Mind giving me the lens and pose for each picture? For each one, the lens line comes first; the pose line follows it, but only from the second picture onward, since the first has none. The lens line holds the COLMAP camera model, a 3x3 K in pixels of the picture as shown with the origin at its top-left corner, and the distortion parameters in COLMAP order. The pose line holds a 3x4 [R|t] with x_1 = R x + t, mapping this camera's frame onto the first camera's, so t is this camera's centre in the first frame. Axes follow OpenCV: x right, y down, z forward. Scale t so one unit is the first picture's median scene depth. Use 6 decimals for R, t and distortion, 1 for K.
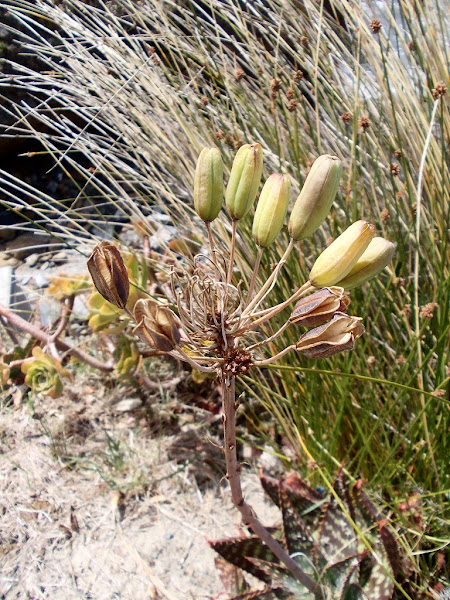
lens RADIAL K [[501.7, 0, 225.0], [0, 501.7, 300.0], [0, 0, 1]] dist [-0.010129, -0.014555]
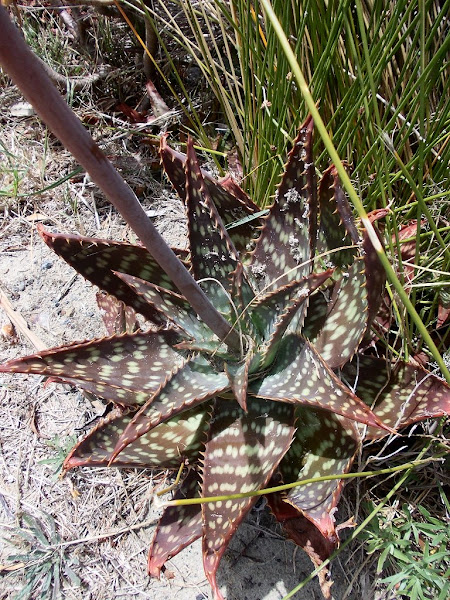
lens RADIAL K [[501.7, 0, 225.0], [0, 501.7, 300.0], [0, 0, 1]] dist [-0.010129, -0.014555]
pose [[0.990852, 0.111260, 0.076379, 0.119568], [-0.131710, 0.920598, 0.367630, 0.303115], [-0.029412, -0.374327, 0.926830, 0.434728]]
